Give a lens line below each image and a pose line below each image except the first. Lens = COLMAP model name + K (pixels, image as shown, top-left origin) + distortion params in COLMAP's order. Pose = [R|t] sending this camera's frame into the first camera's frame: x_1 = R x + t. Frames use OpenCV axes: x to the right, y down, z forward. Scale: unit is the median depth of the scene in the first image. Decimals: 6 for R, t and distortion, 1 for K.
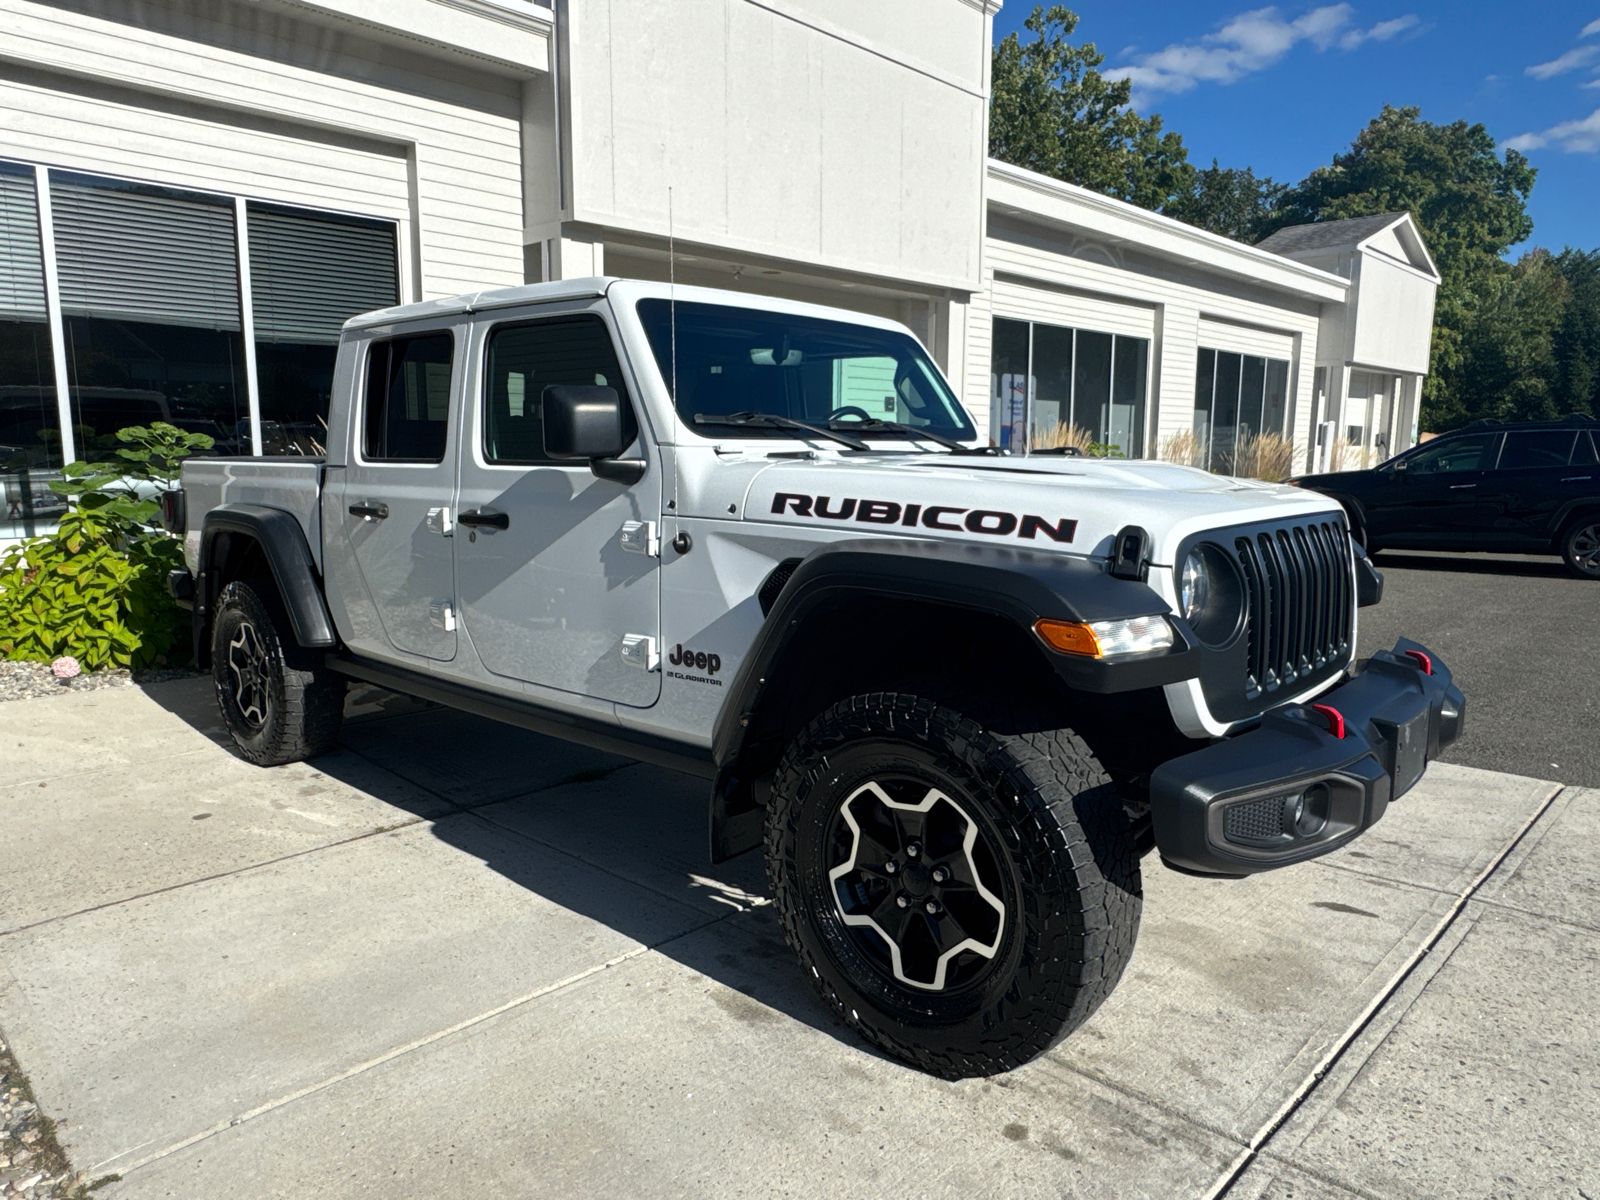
lens RADIAL K [[1064.2, 0, 834.6], [0, 1064.2, 615.4], [0, 0, 1]] dist [-0.012435, 0.015431]
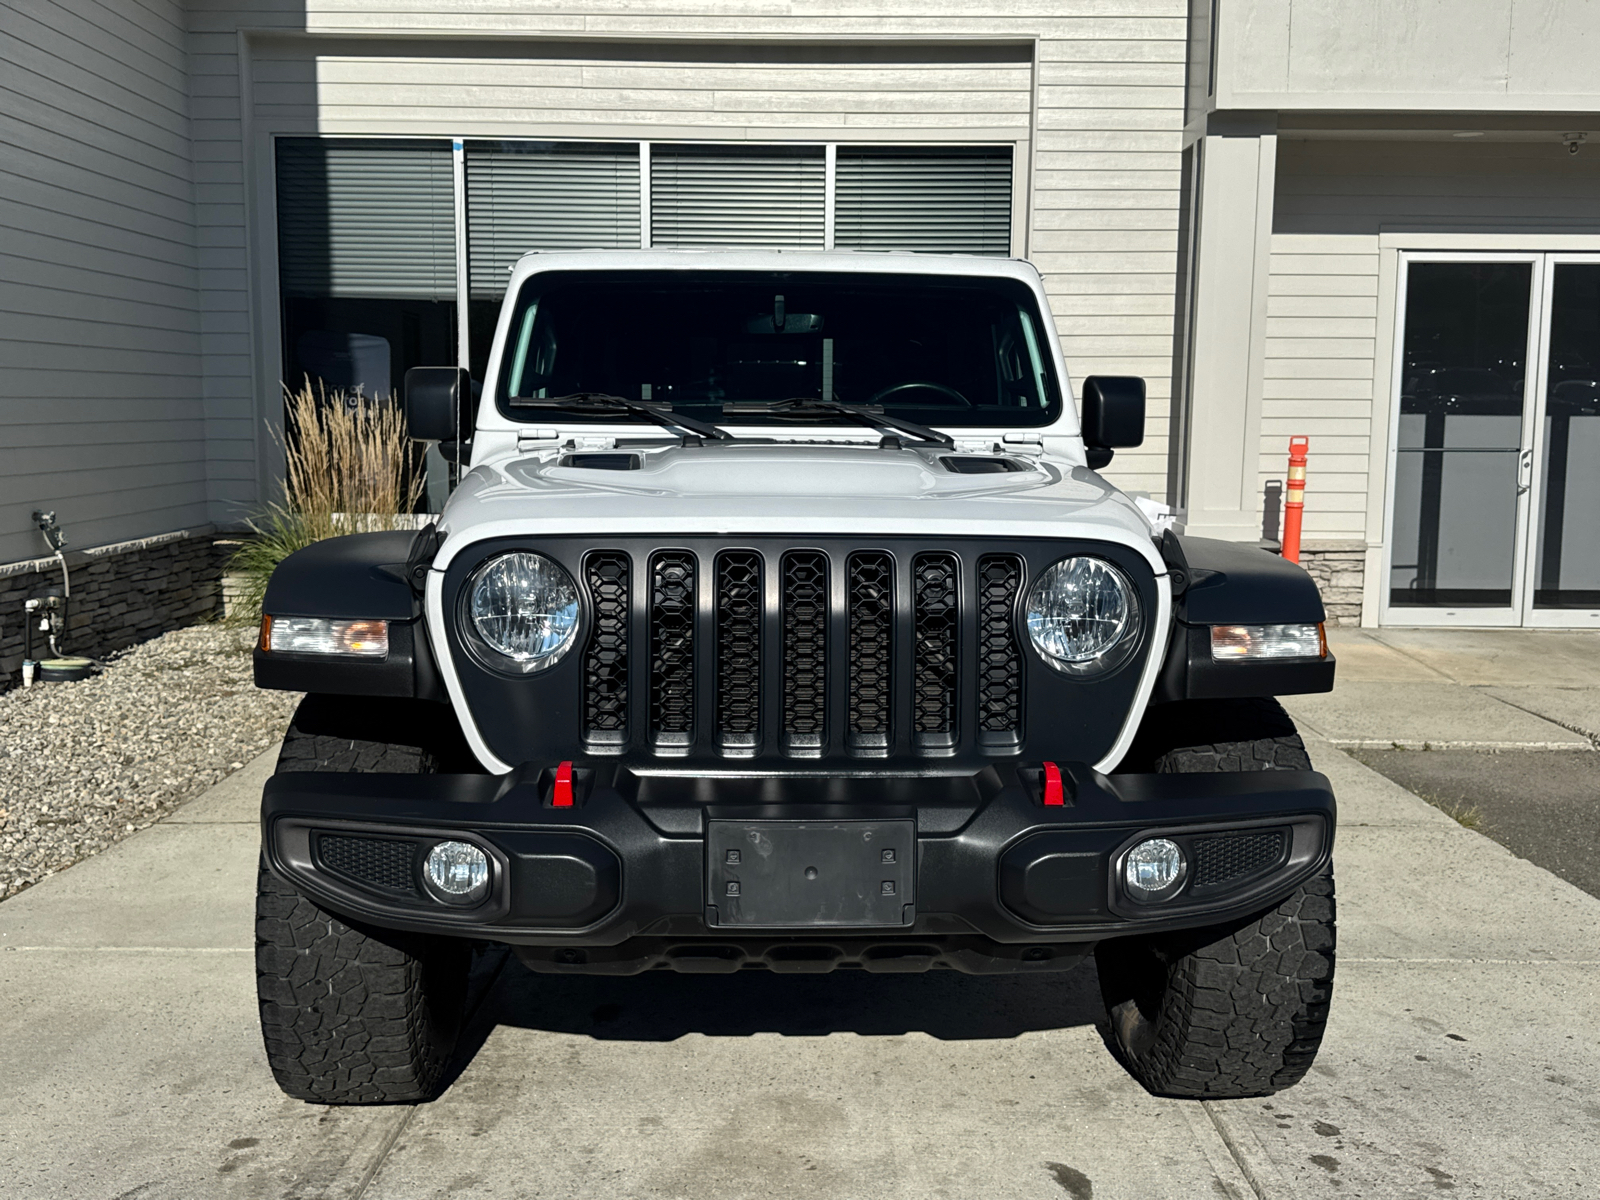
lens RADIAL K [[1639.8, 0, 812.3], [0, 1639.8, 609.3], [0, 0, 1]] dist [0.035171, 0.000000]
pose [[0.680056, 0.088090, -0.727849, 1.021133], [-0.121234, 0.992600, 0.006858, -0.041849], [0.723067, 0.083576, 0.685703, 0.201008]]
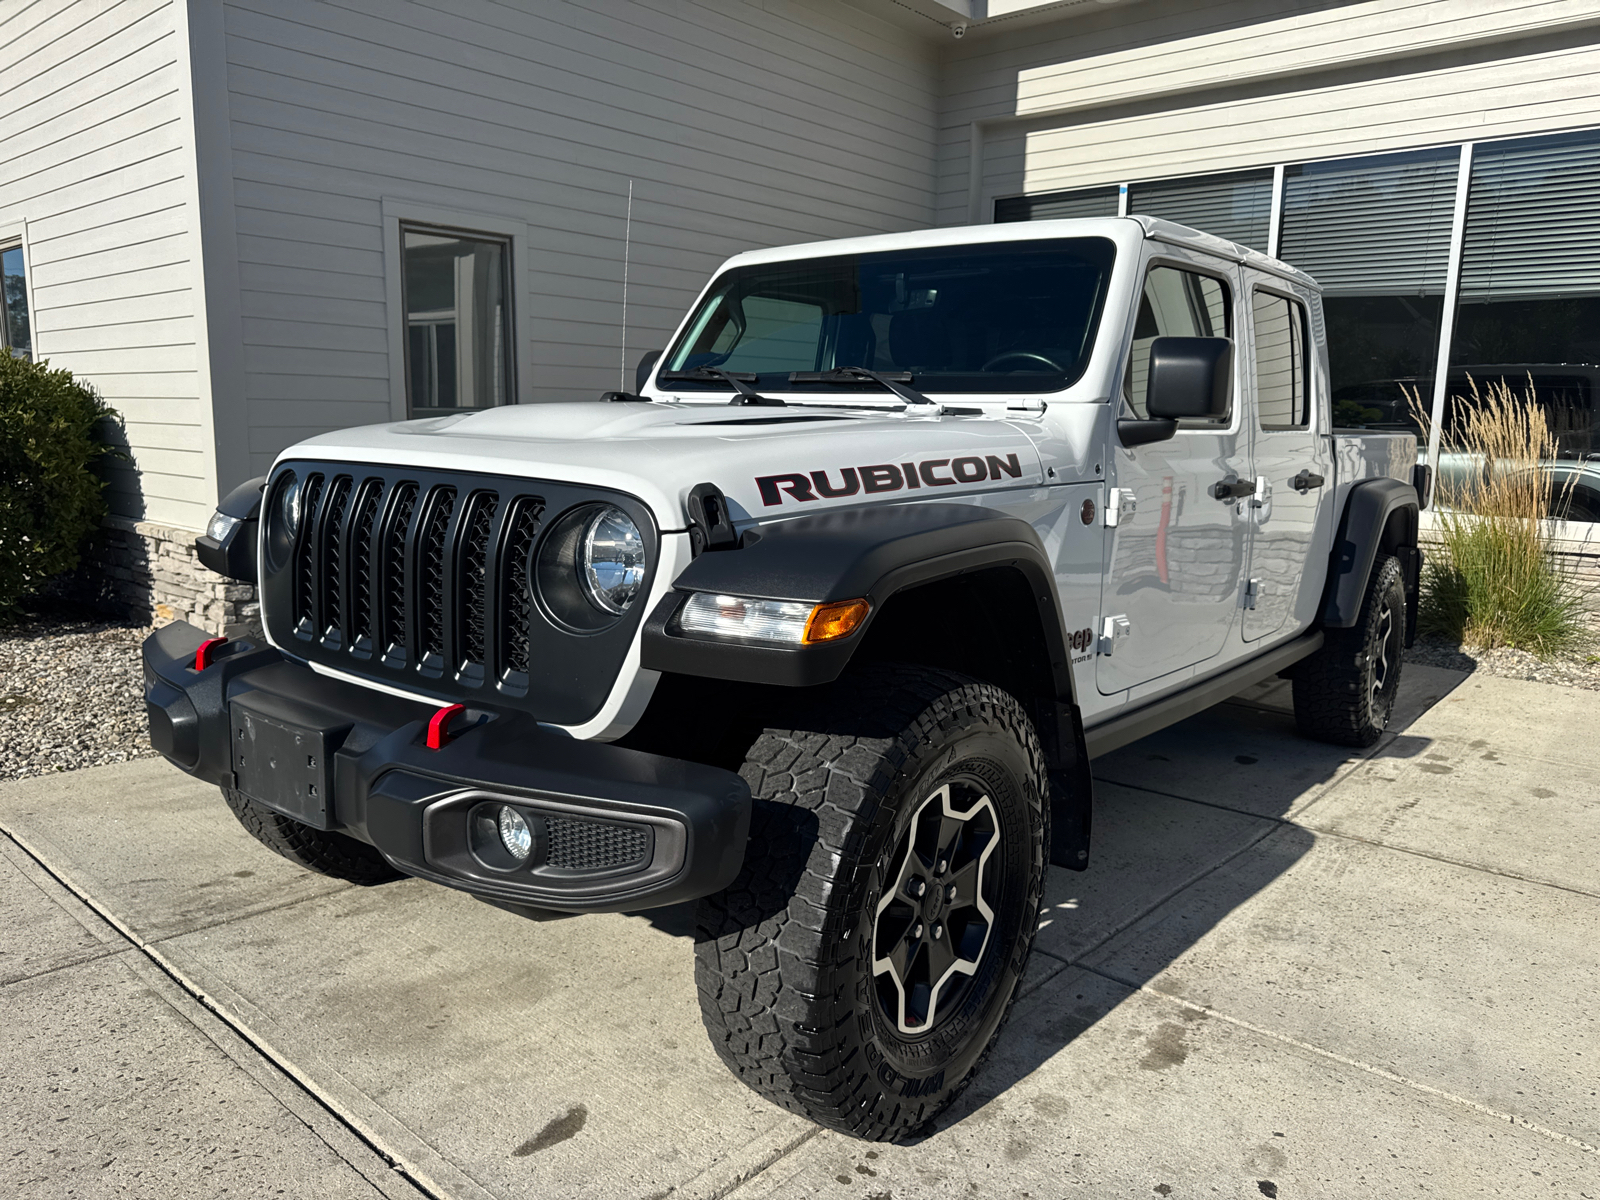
lens RADIAL K [[1177.6, 0, 766.5], [0, 1177.6, 609.6], [0, 0, 1]] dist [0.021334, -0.025690]
pose [[0.008254, 0.161594, -0.986823, 1.082992], [-0.178231, 0.971292, 0.157560, -0.143802], [0.983954, 0.174582, 0.036818, 1.018745]]
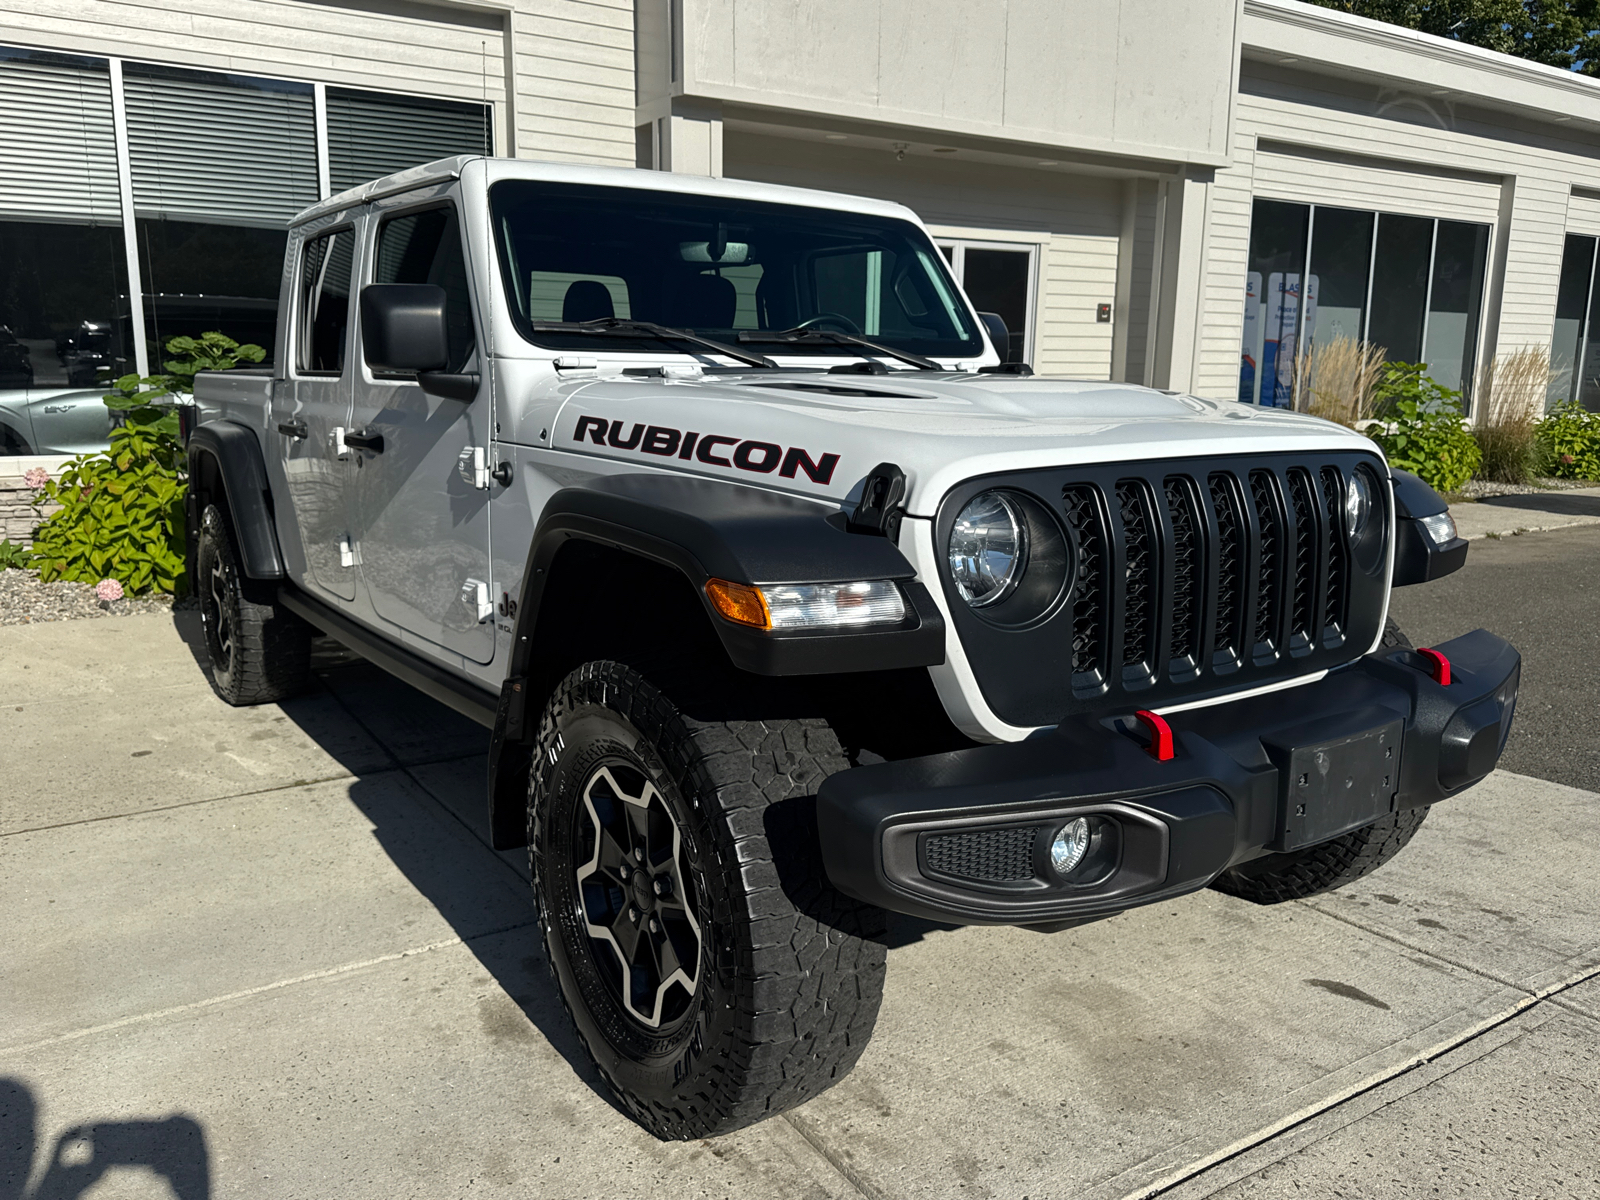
lens RADIAL K [[1253.7, 0, 833.5], [0, 1253.7, 621.3], [0, 0, 1]] dist [0.041682, -0.056133]
pose [[0.972903, 0.052159, -0.225255, 0.308231], [-0.042560, 0.997975, 0.047263, -0.008128], [0.227264, -0.036395, 0.973153, 0.069255]]
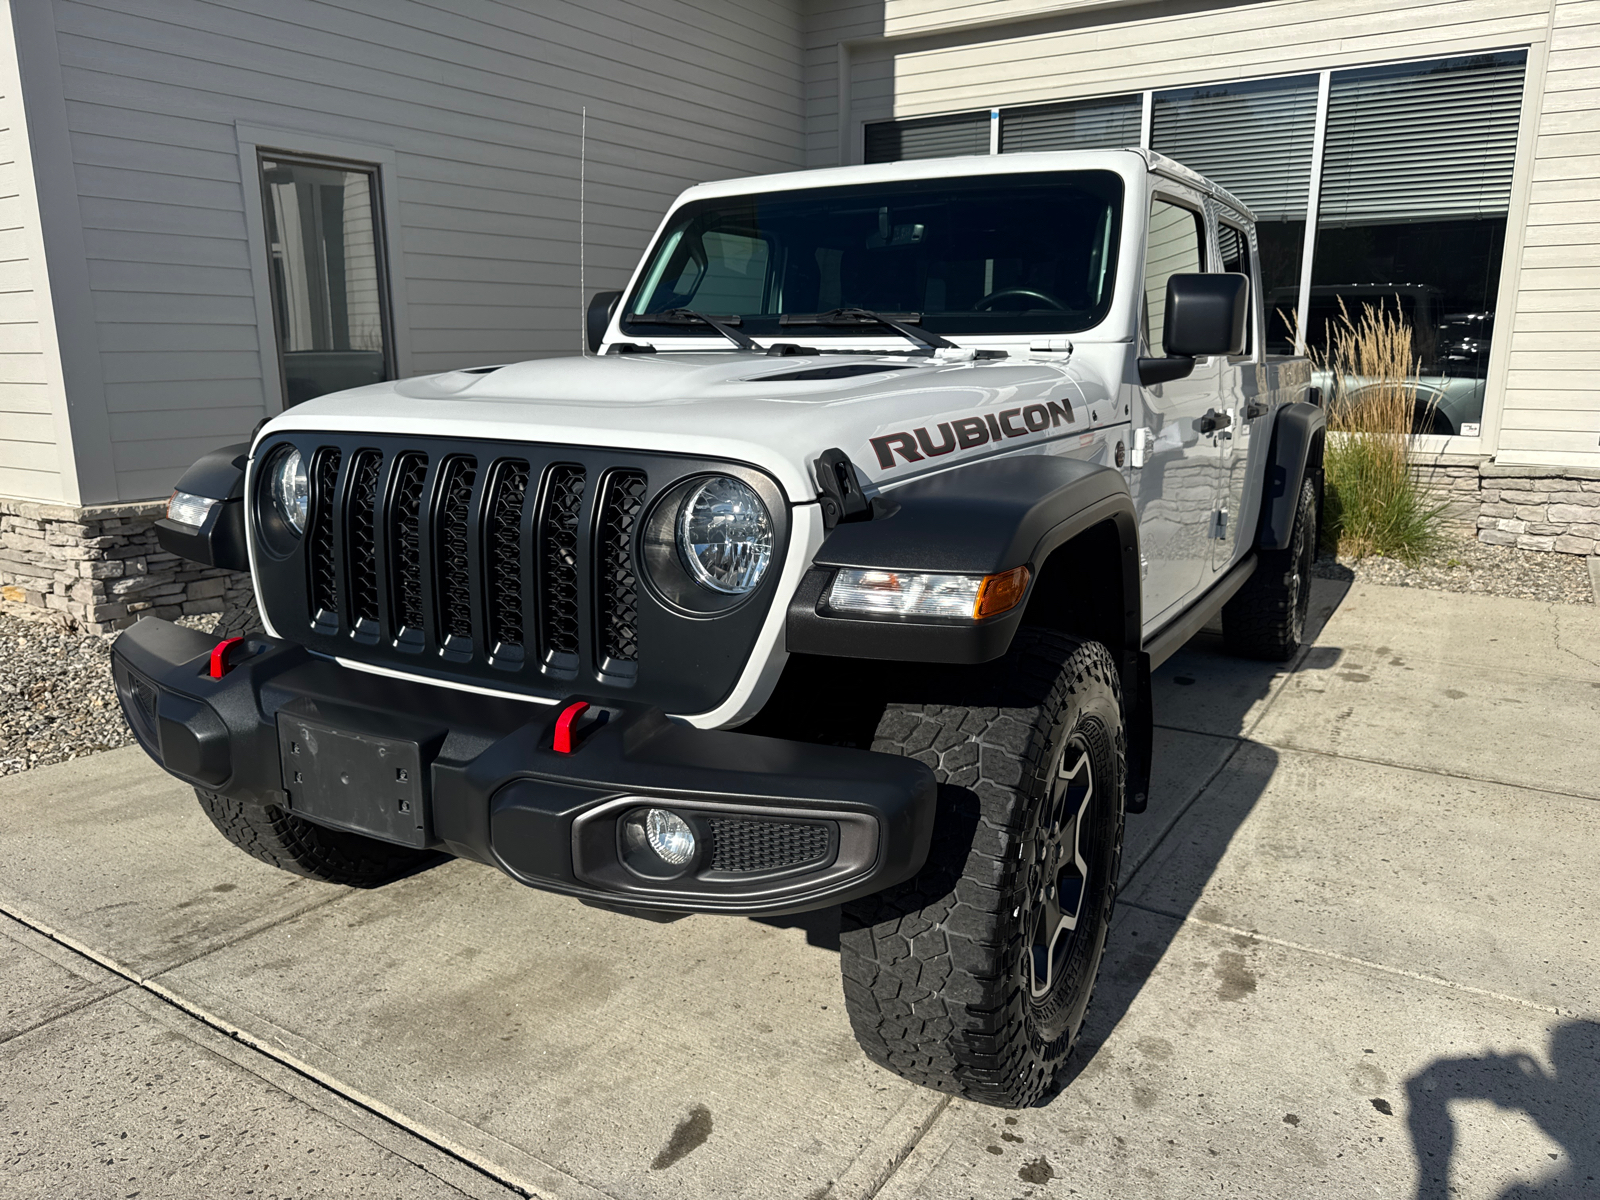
lens RADIAL K [[1177.6, 0, 777.9], [0, 1177.6, 620.0], [0, 0, 1]] dist [0.021334, -0.025690]
pose [[0.169499, 0.220664, -0.960509, 1.027980], [-0.151801, 0.968826, 0.195787, -0.132387], [0.973769, 0.112620, 0.197712, 0.868294]]
